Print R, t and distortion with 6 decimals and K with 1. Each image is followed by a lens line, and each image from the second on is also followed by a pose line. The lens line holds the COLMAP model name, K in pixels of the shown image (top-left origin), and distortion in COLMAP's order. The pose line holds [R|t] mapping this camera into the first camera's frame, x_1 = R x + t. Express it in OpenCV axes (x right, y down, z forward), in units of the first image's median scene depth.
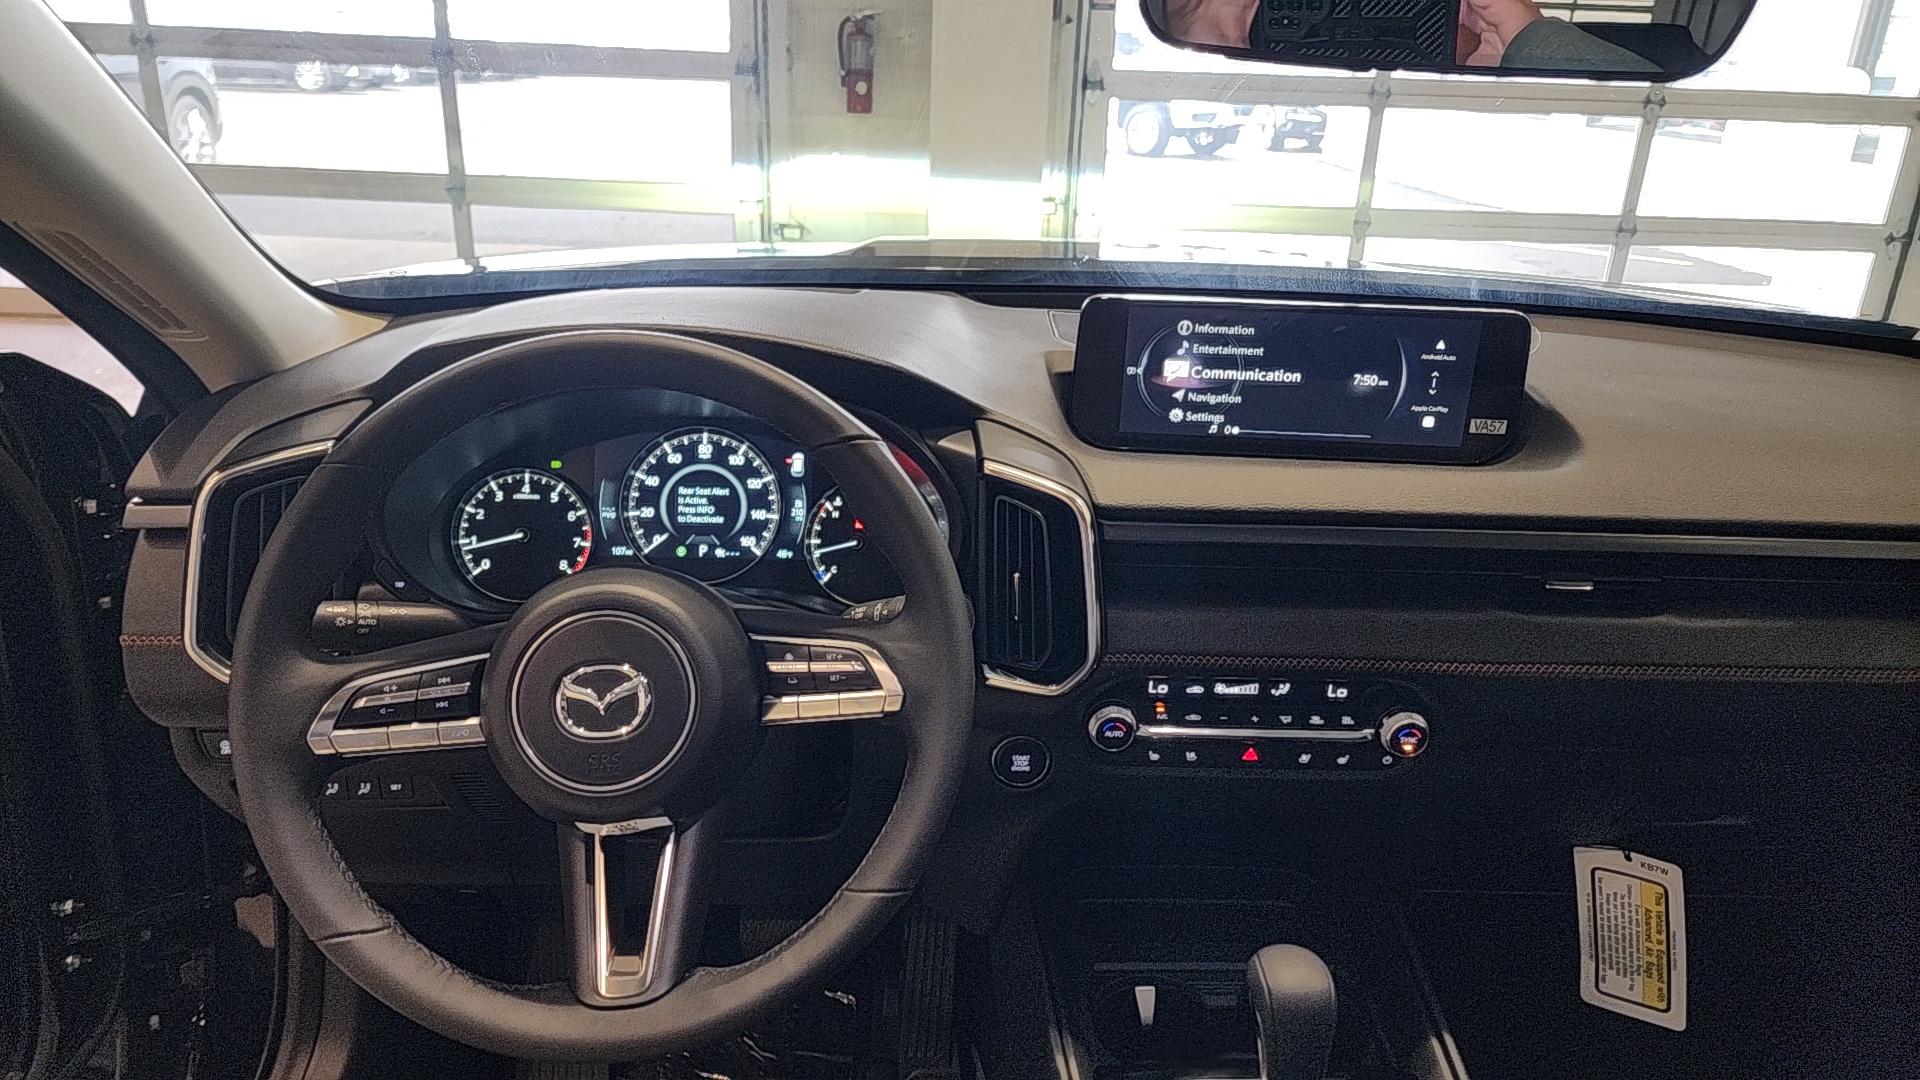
lens RADIAL K [[1175.6, 0, 960.0], [0, 1175.6, 540.0], [0, 0, 1]] dist [0.045552, -0.080732]
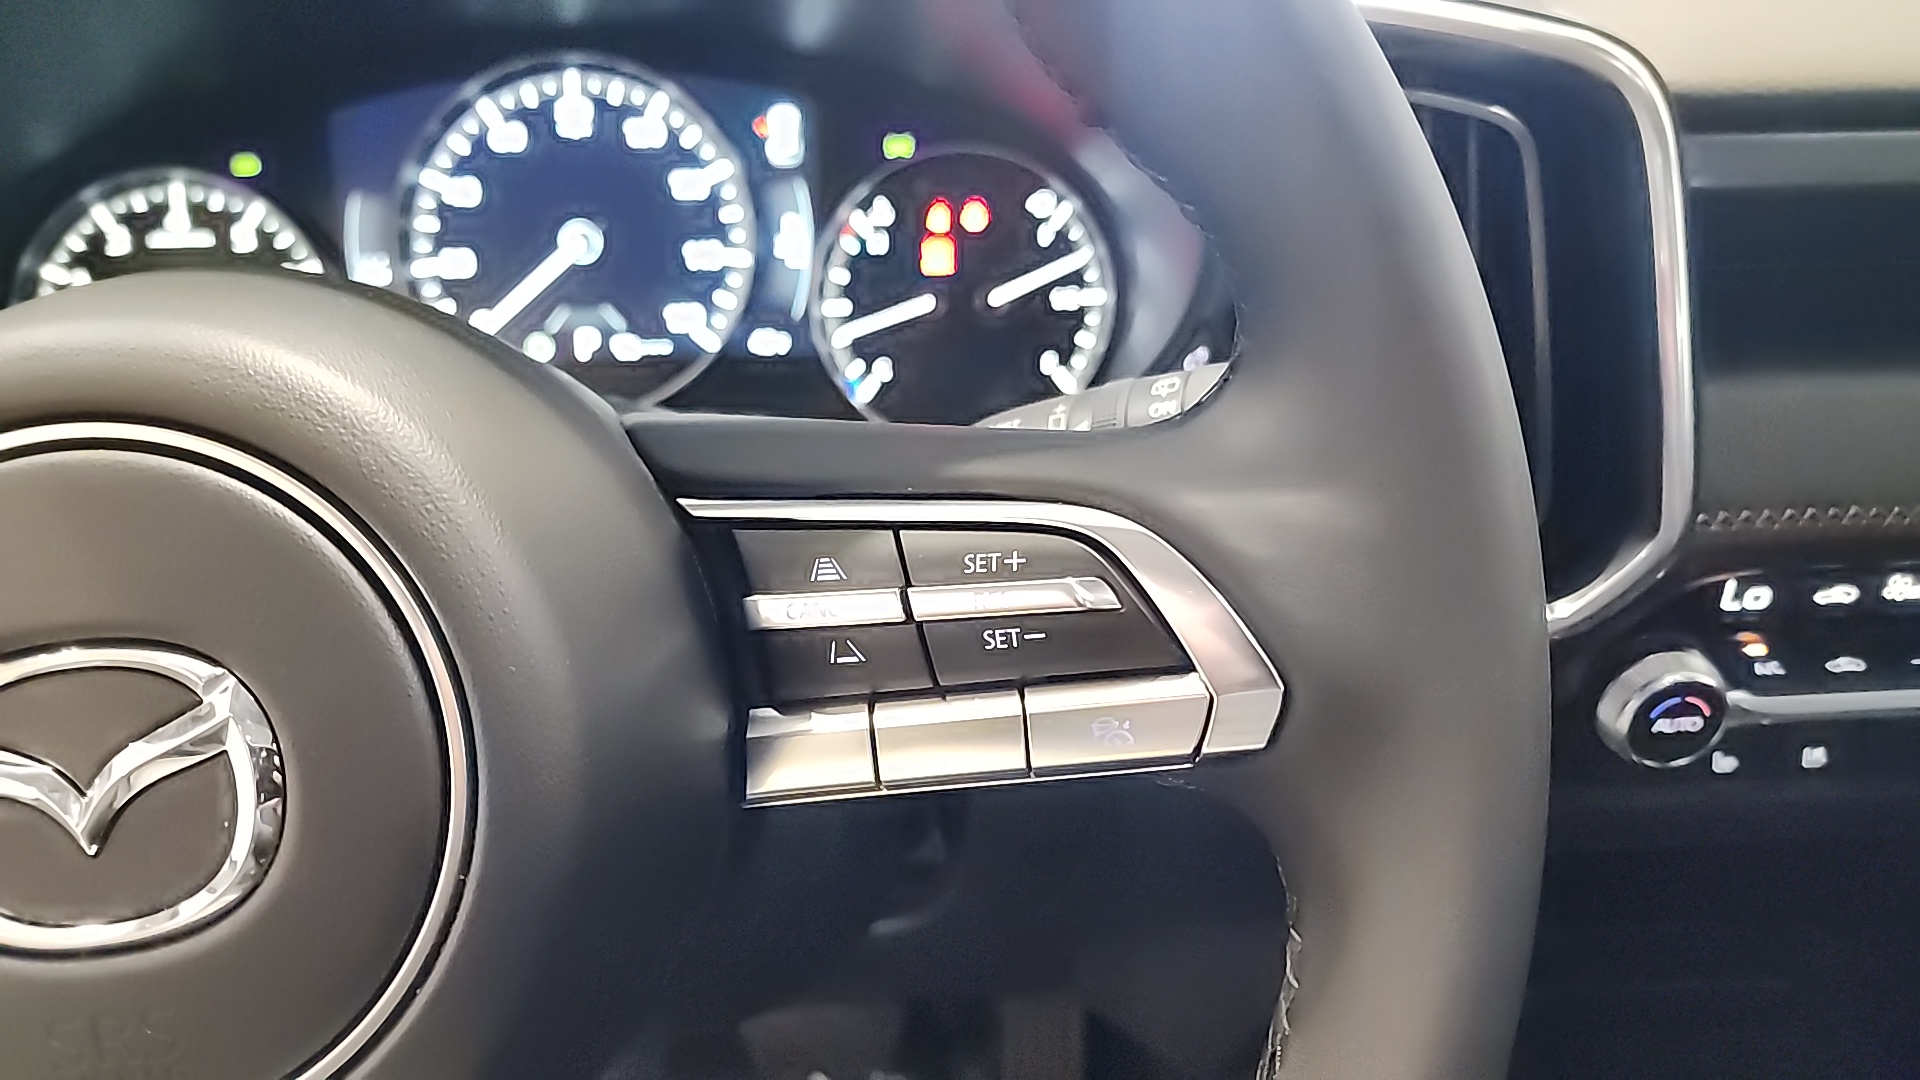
lens RADIAL K [[1259.7, 0, 919.1], [0, 1259.7, 541.4], [0, 0, 1]] dist [-0.004743, -0.000729]
pose [[0.998158, -0.055784, -0.023831, -0.086957], [0.057616, 0.994732, 0.084785, 0.051413], [0.018976, -0.086002, 0.996114, 0.529436]]
